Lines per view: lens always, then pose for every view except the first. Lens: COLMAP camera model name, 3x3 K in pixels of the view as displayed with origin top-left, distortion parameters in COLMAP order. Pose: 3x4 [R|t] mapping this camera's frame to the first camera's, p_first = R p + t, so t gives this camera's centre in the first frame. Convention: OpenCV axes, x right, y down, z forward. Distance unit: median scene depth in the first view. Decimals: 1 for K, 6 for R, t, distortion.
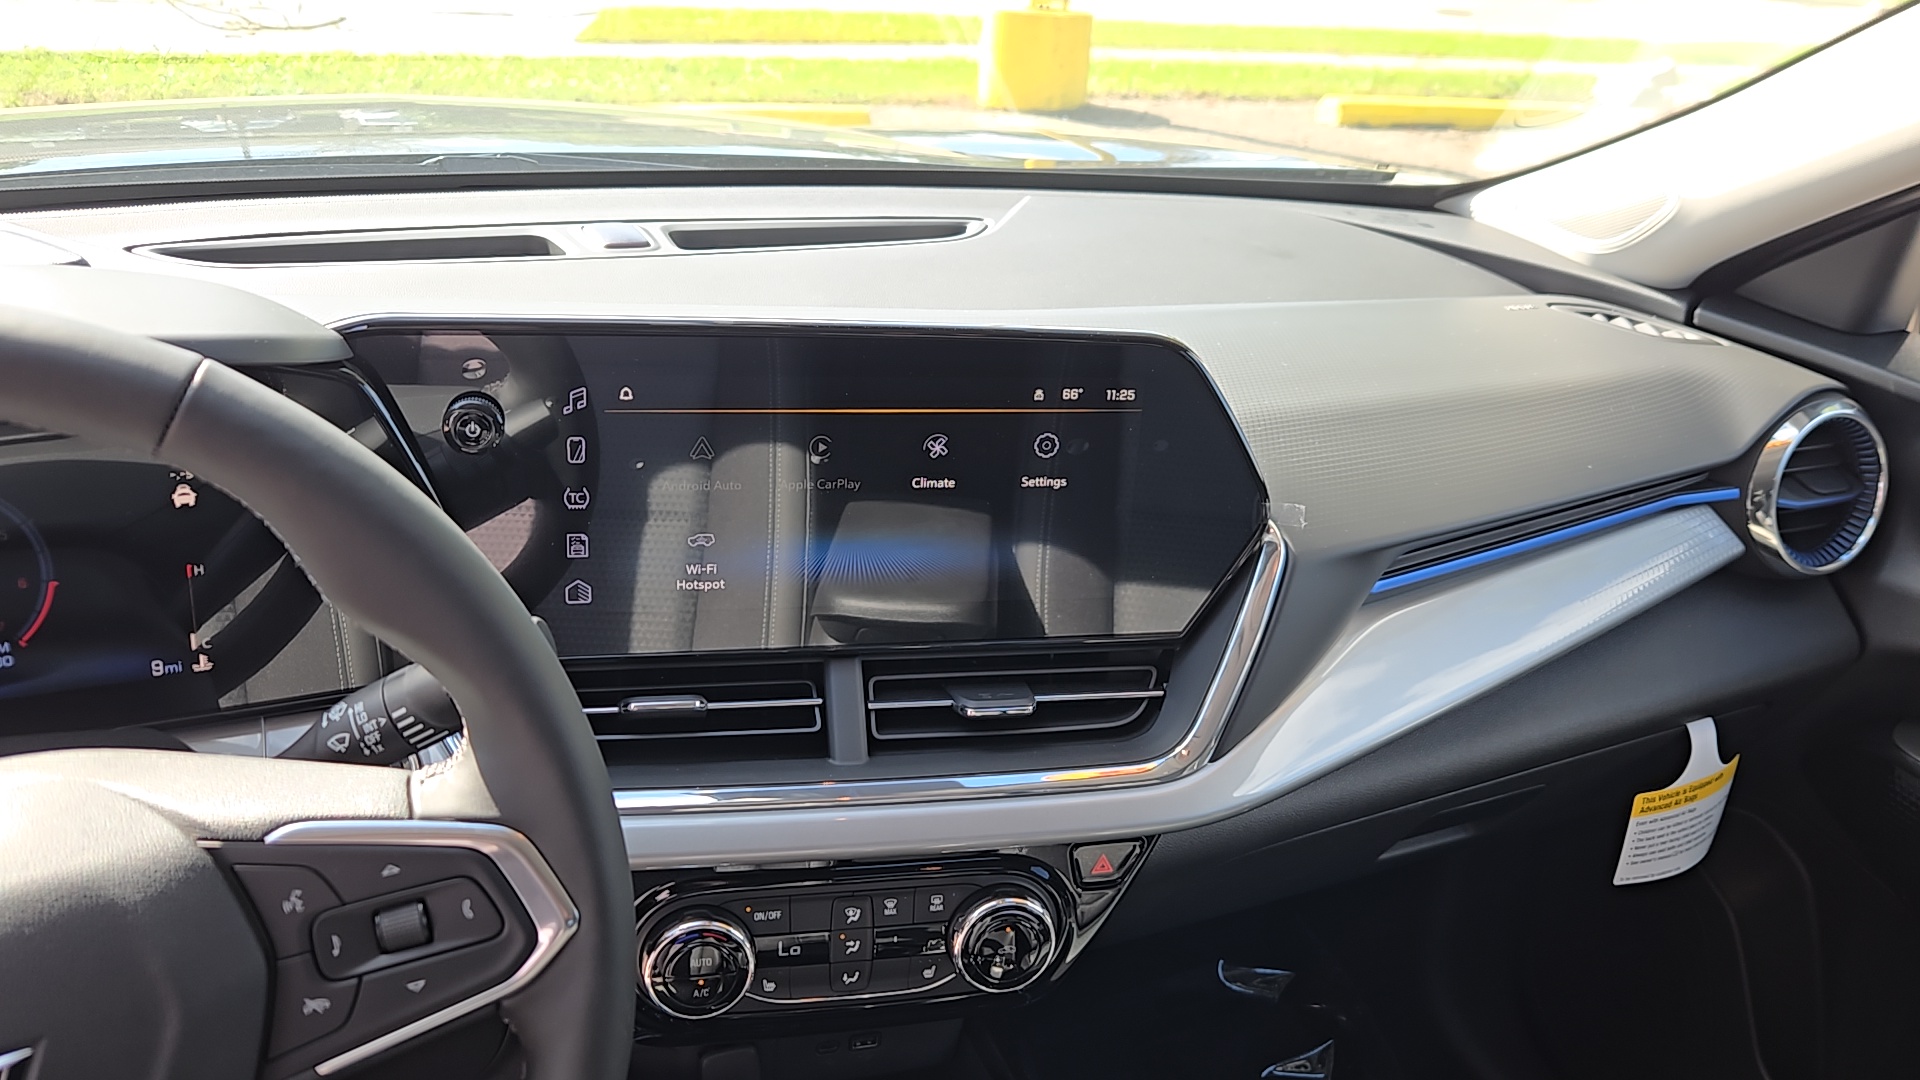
lens RADIAL K [[1605.5, 0, 953.9], [0, 1605.5, 538.3], [0, 0, 1]] dist [0.008439, -0.007448]
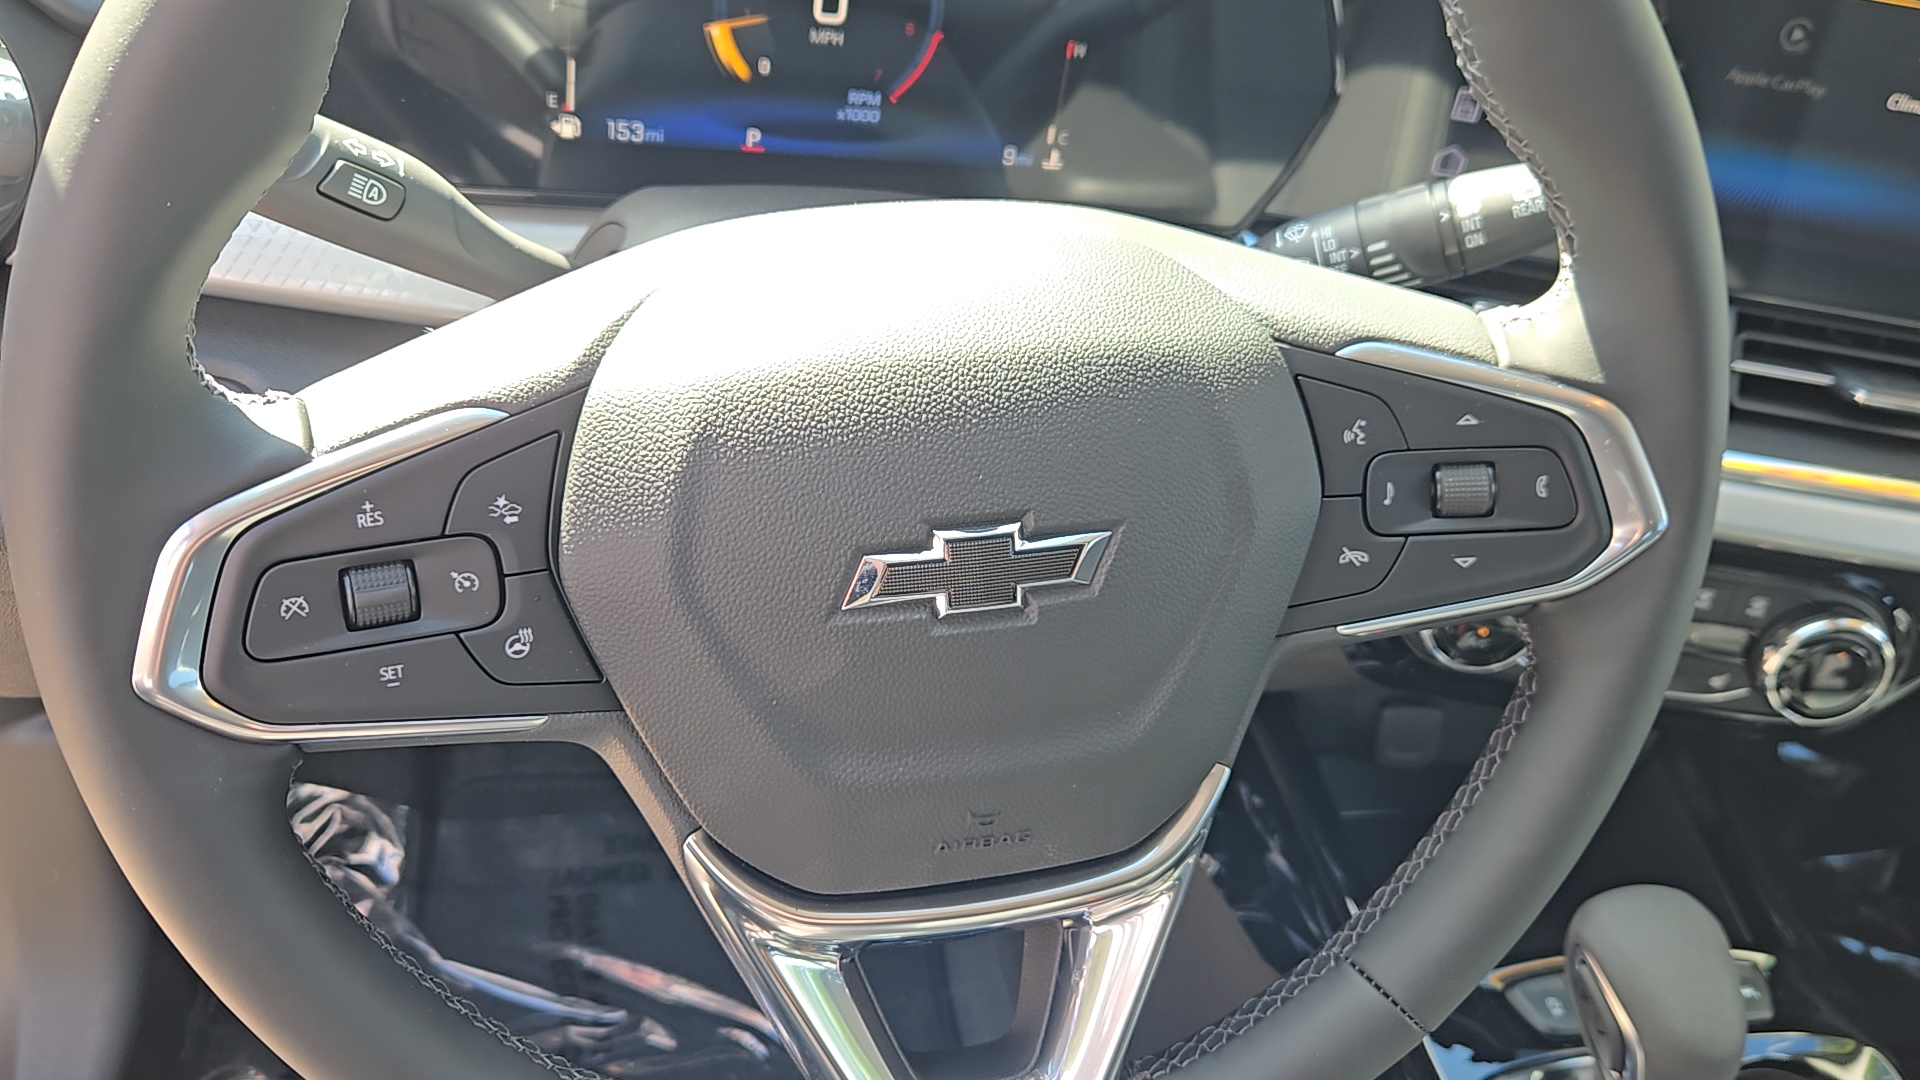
lens RADIAL K [[1605.5, 0, 961.6], [0, 1605.5, 542.4], [0, 0, 1]] dist [0.008439, -0.007448]
pose [[0.958638, 0.219694, -0.180962, -0.280148], [-0.178464, 0.959234, 0.219138, 0.085133], [0.221728, -0.177779, 0.958765, 0.092740]]
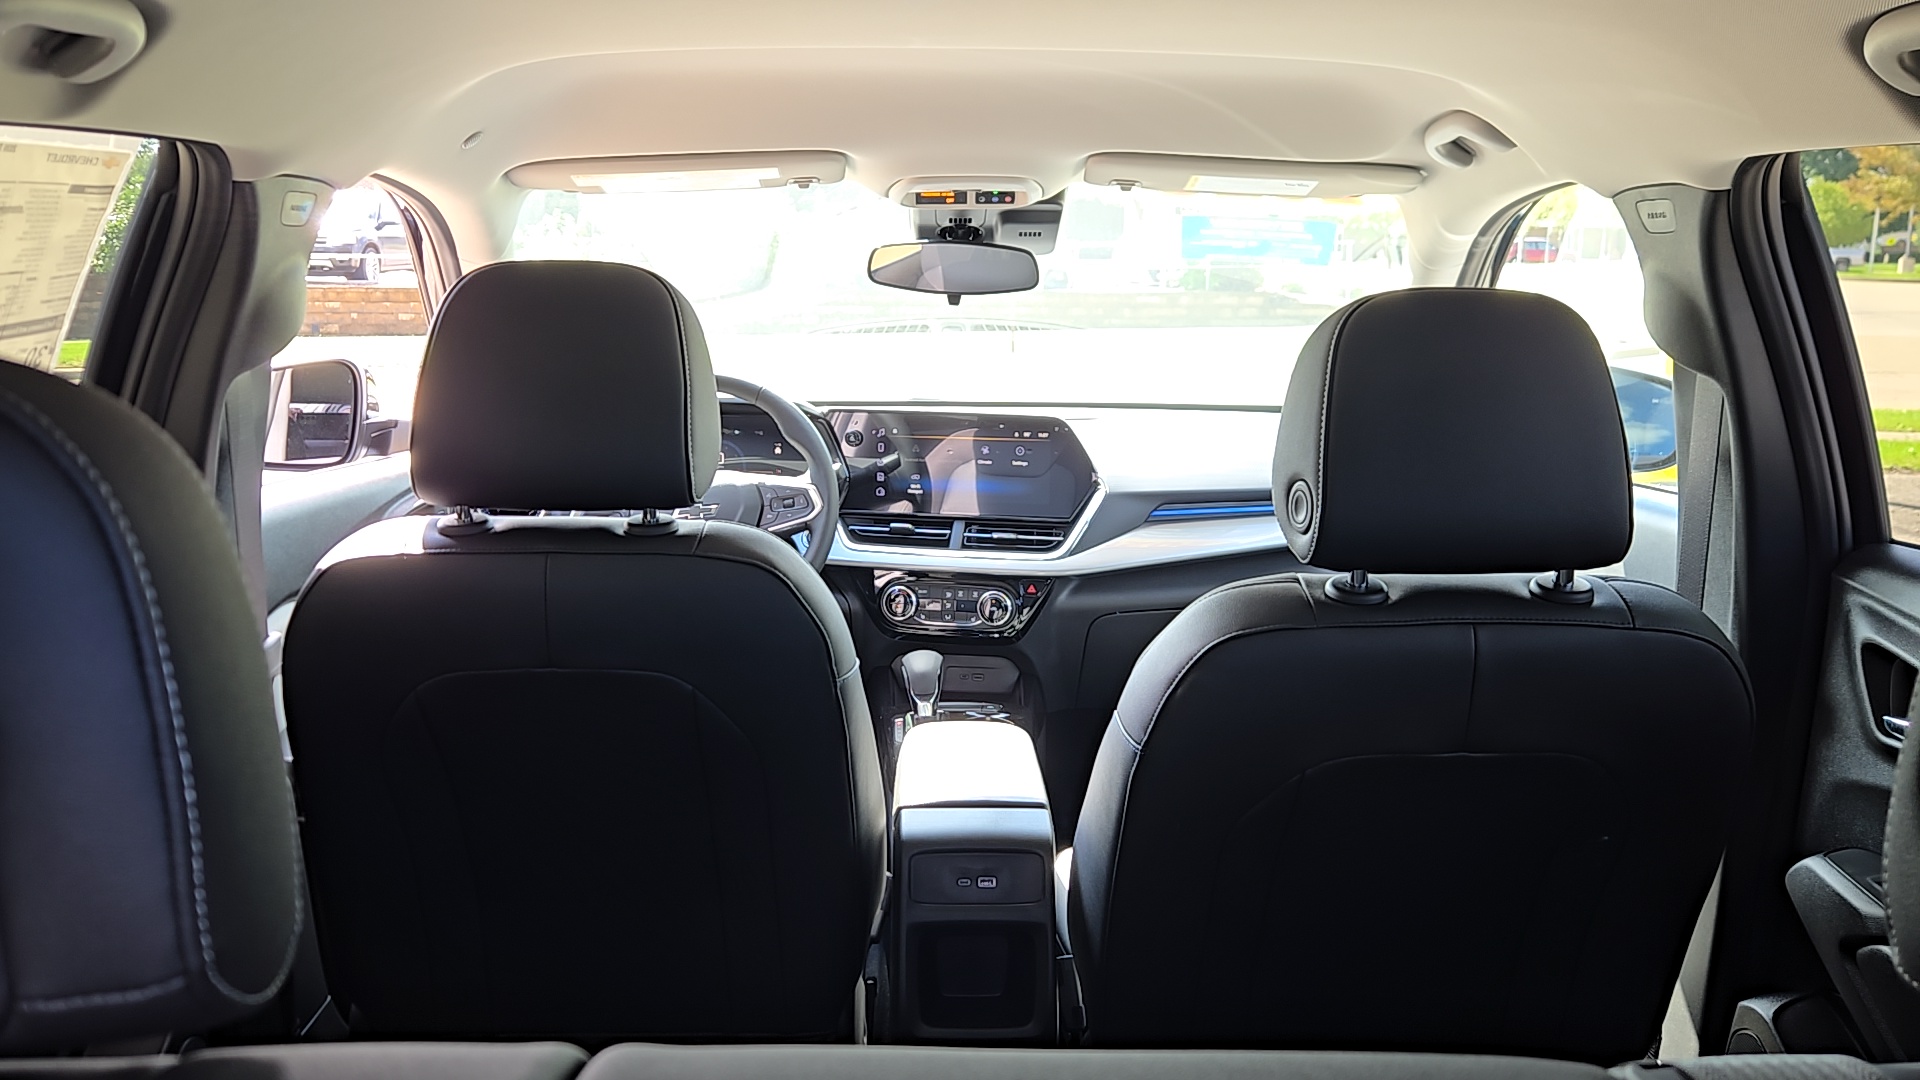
lens RADIAL K [[1605.5, 0, 985.2], [0, 1605.5, 595.2], [0, 0, 1]] dist [0.008439, -0.007448]
pose [[0.898766, 0.017304, -0.438088, 1.426970], [-0.110568, 0.975869, -0.188291, 0.846322], [0.424258, 0.217668, 0.878991, -1.801207]]
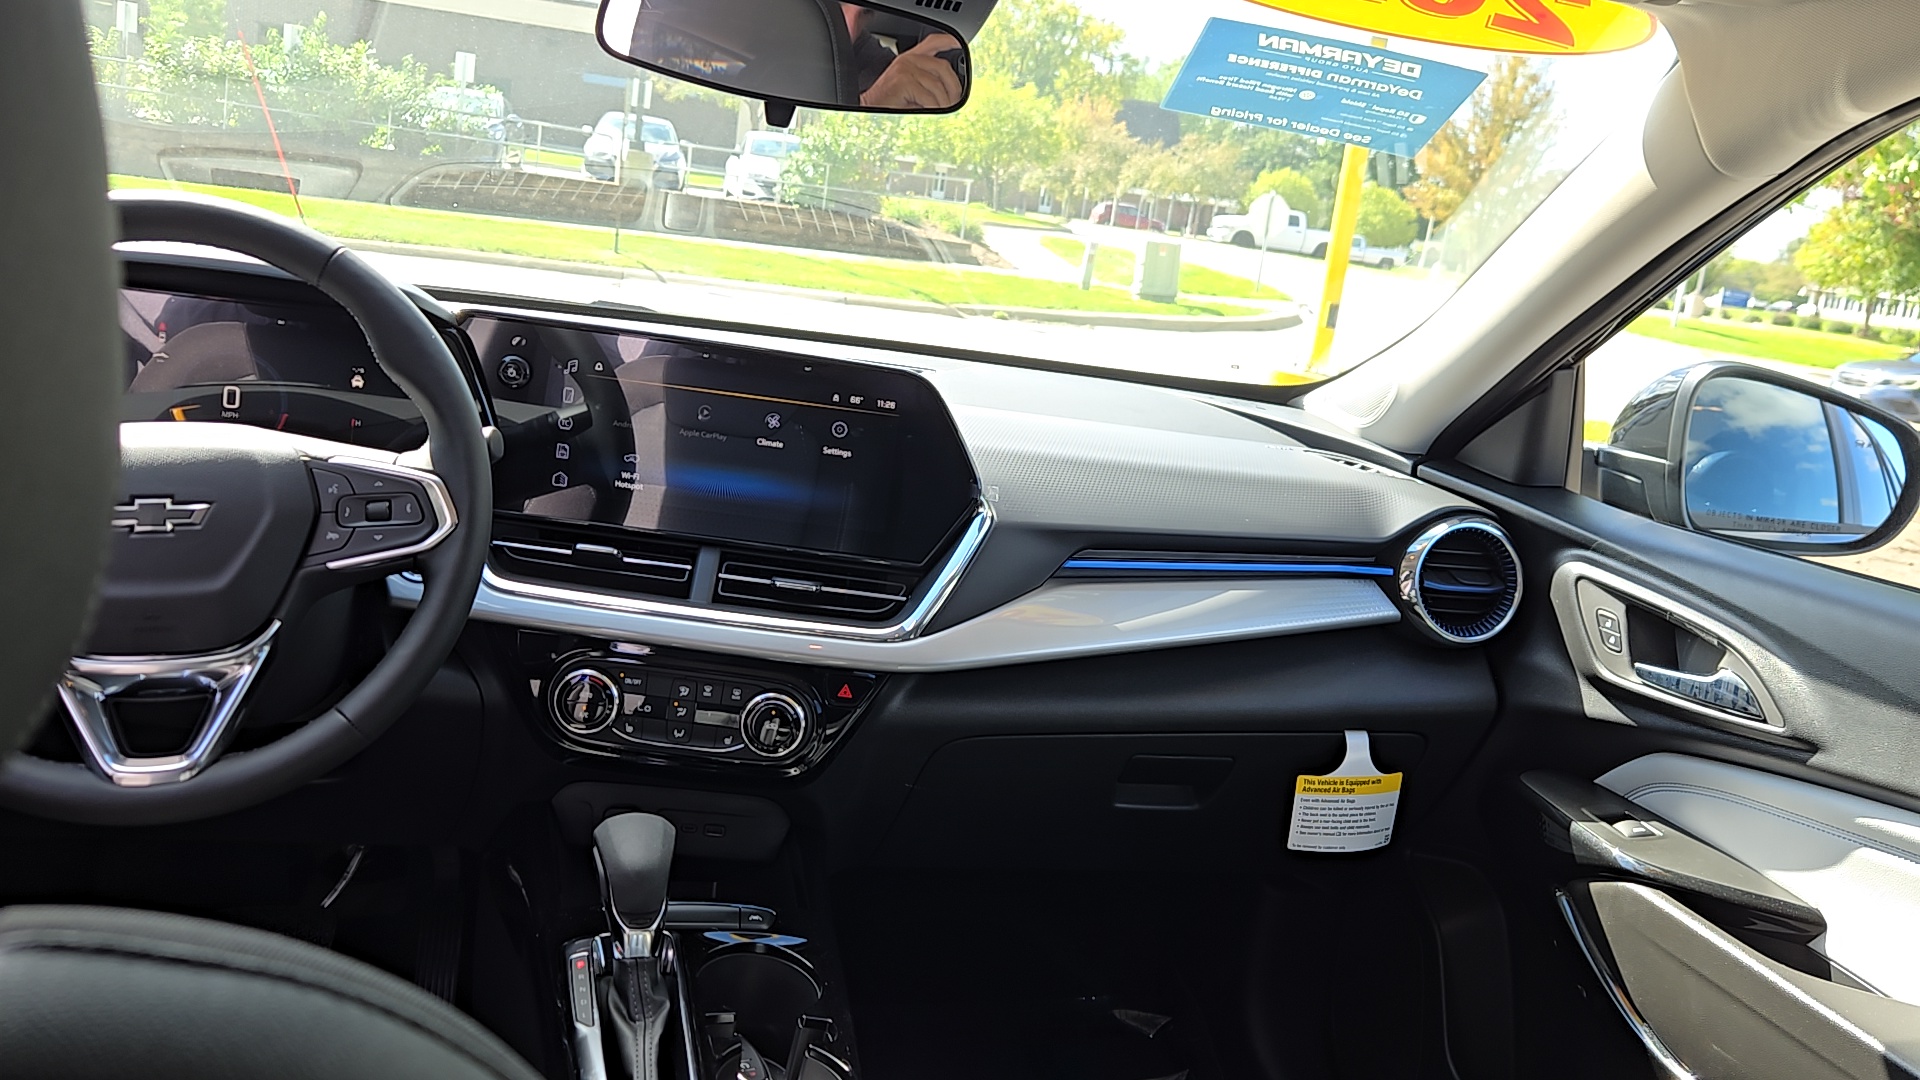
lens RADIAL K [[1605.5, 0, 956.7], [0, 1605.5, 550.2], [0, 0, 1]] dist [0.008439, -0.007448]
pose [[0.974961, 0.097385, -0.199916, 0.541332], [-0.137775, 0.970206, -0.199293, 0.394835], [0.174551, 0.221846, 0.959331, -0.584091]]
